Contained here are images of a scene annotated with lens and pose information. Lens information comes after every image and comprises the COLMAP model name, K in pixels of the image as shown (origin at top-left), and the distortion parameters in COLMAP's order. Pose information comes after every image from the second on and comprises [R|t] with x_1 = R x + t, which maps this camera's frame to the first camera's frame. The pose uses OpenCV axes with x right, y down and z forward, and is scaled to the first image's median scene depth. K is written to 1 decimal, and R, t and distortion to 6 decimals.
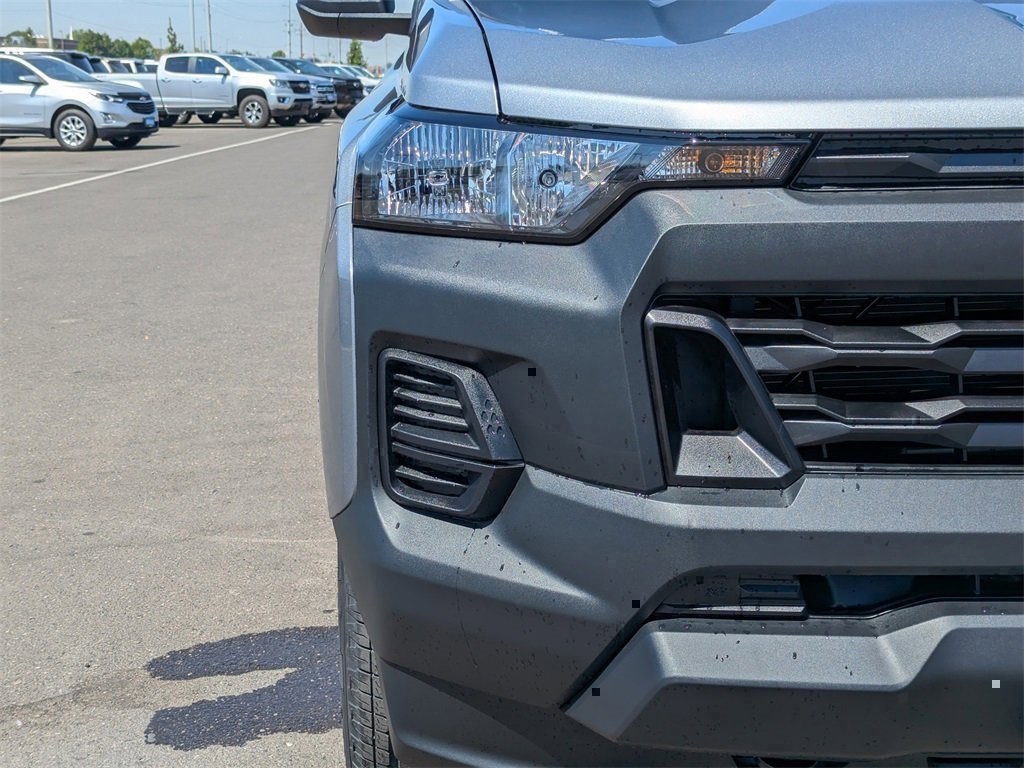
lens RADIAL K [[1440.0, 0, 503.3], [0, 1440.0, 359.9], [0, 0, 1]] dist [0.126327, 0.000000]
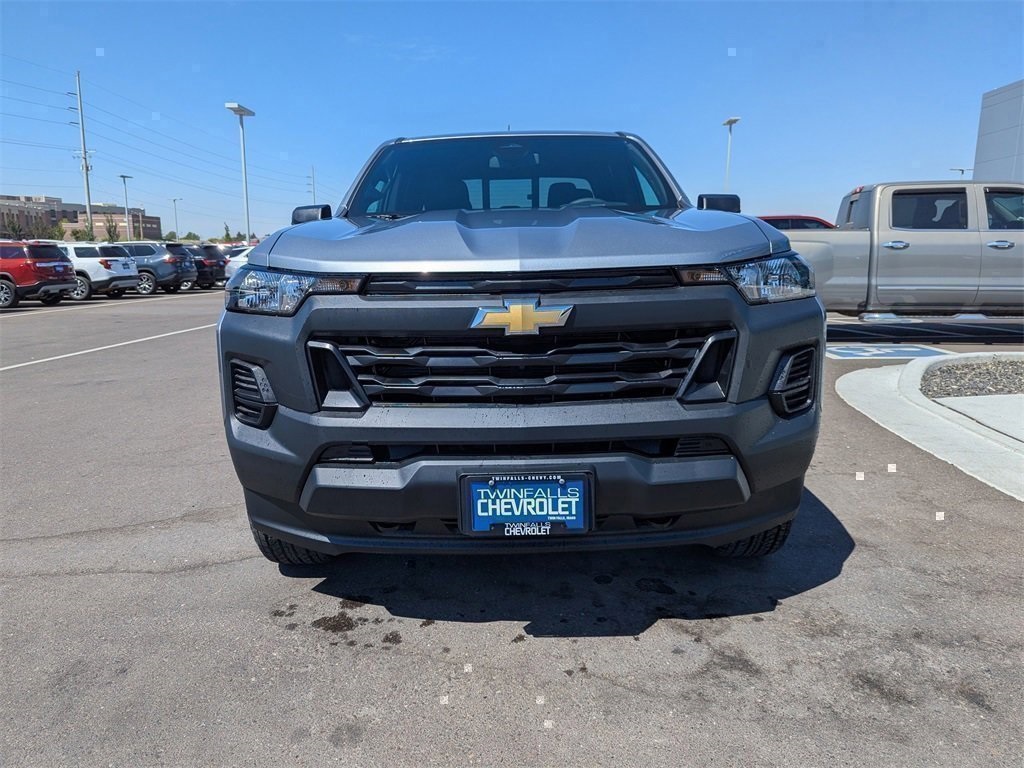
lens RADIAL K [[726.1, 0, 502.5], [0, 726.1, 374.3], [0, 0, 1]] dist [0.049084, -0.038817]
pose [[0.998840, 0.009657, -0.047178, 0.488019], [-0.011188, 0.999415, -0.032310, 0.059947], [0.046839, 0.032800, 0.998364, -0.267222]]
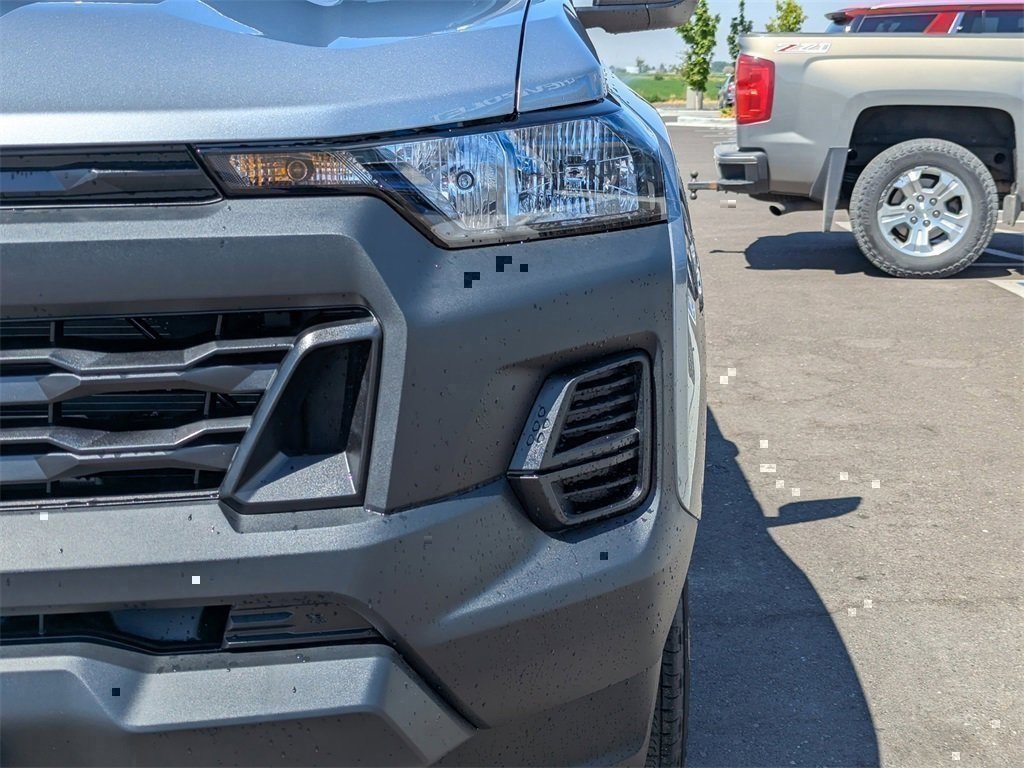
lens RADIAL K [[1437.3, 0, 513.2], [0, 1437.3, 376.8], [0, 0, 1]] dist [0.085467, 0.000000]
pose [[0.998839, 0.022041, -0.042842, 0.952532], [-0.021635, 0.999717, 0.009916, -0.033430], [0.043048, -0.008978, 0.999033, 0.078330]]
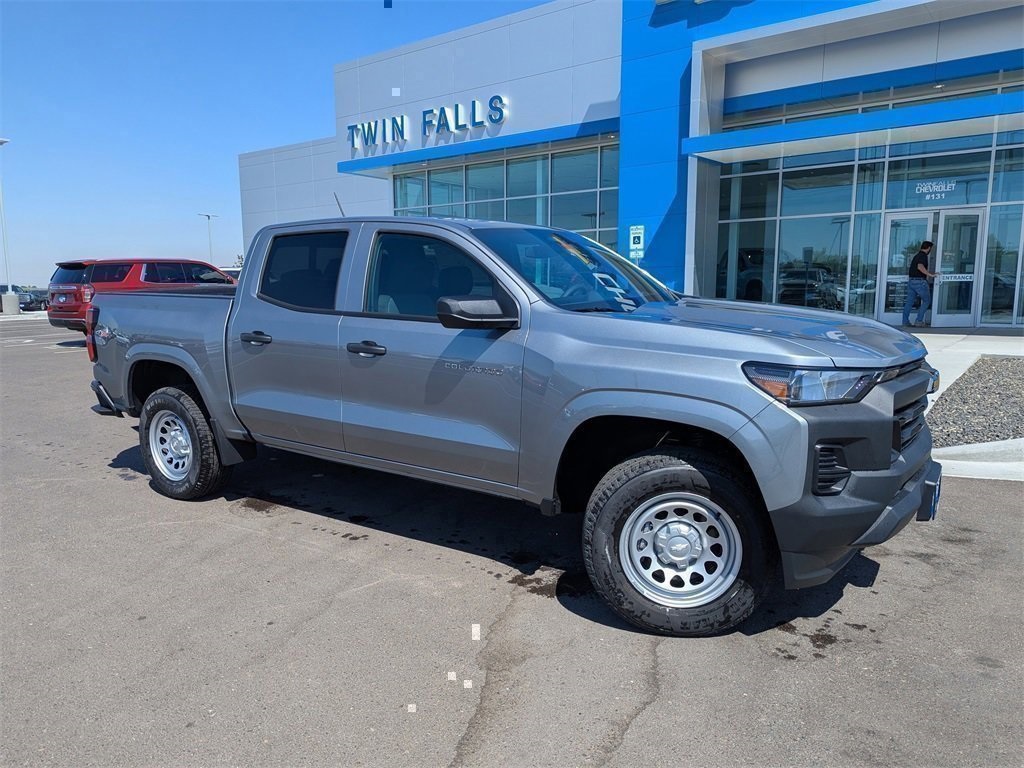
lens RADIAL K [[726.1, 0, 508.4], [0, 726.1, 387.1], [0, 0, 1]] dist [0.049084, -0.038817]
pose [[0.589589, -0.110287, 0.800138, -1.771665], [0.160766, 0.986836, 0.017559, -0.265192], [-0.791542, 0.118282, 0.599558, 0.646333]]
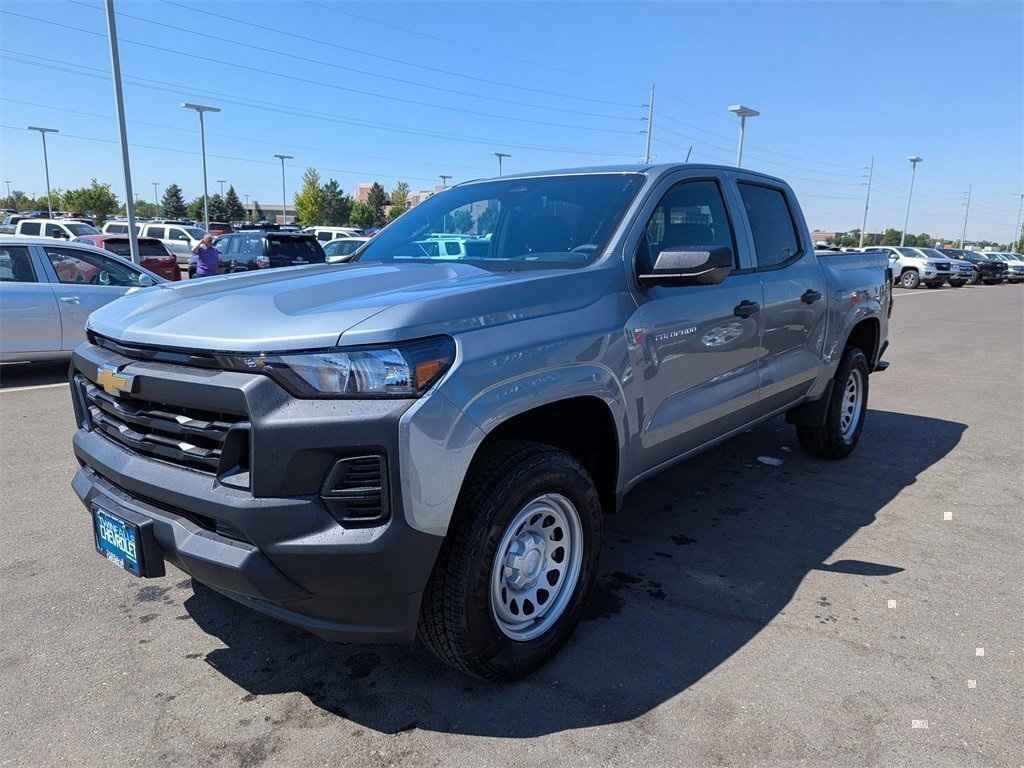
lens RADIAL K [[726.1, 0, 516.3], [0, 726.1, 386.7], [0, 0, 1]] dist [0.049084, -0.038817]
pose [[0.738257, 0.151193, -0.657357, 1.932194], [-0.157511, 0.986253, 0.049944, -0.245987], [0.655871, 0.066669, 0.751923, 0.365470]]
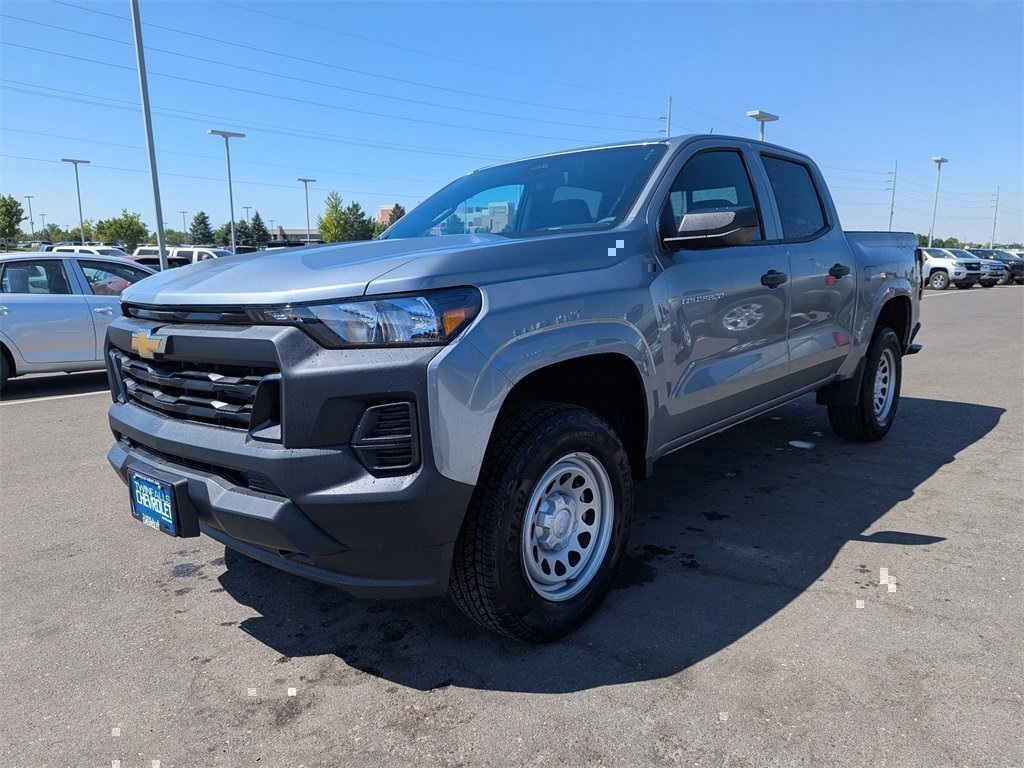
lens RADIAL K [[726.1, 0, 513.7], [0, 726.1, 386.1], [0, 0, 1]] dist [0.049084, -0.038817]
pose [[0.717089, 0.119046, -0.686740, 1.940532], [-0.133549, 0.990517, 0.032254, -0.127885], [0.684067, 0.068585, 0.726187, 0.372012]]
